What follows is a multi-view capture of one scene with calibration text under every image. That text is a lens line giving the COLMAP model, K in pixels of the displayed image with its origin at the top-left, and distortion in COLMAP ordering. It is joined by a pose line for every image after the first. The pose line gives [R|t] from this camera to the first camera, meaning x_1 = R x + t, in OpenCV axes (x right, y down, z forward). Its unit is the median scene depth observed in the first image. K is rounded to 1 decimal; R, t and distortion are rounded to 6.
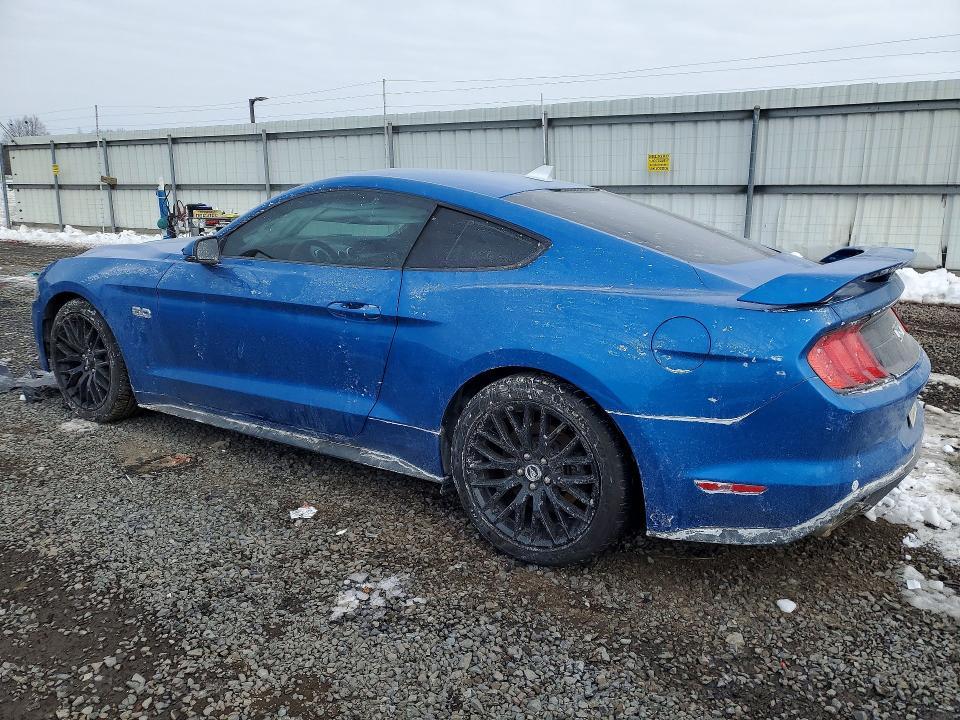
lens RADIAL K [[750.5, 0, 478.1], [0, 750.5, 362.2], [0, 0, 1]] dist [0.003867, 0.011215]
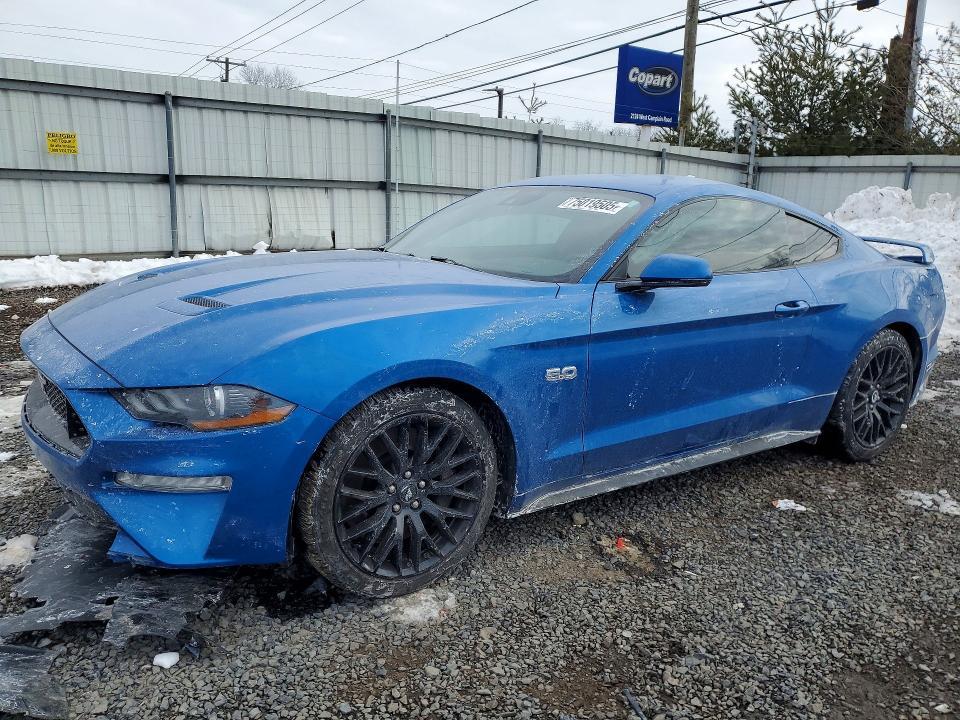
lens RADIAL K [[750.5, 0, 481.3], [0, 750.5, 358.9], [0, 0, 1]] dist [0.003867, 0.011215]
pose [[0.387542, -0.195914, 0.900793, -0.400452], [0.179413, 0.974501, 0.134757, -0.067500], [-0.904225, 0.109390, 0.412810, 0.284076]]
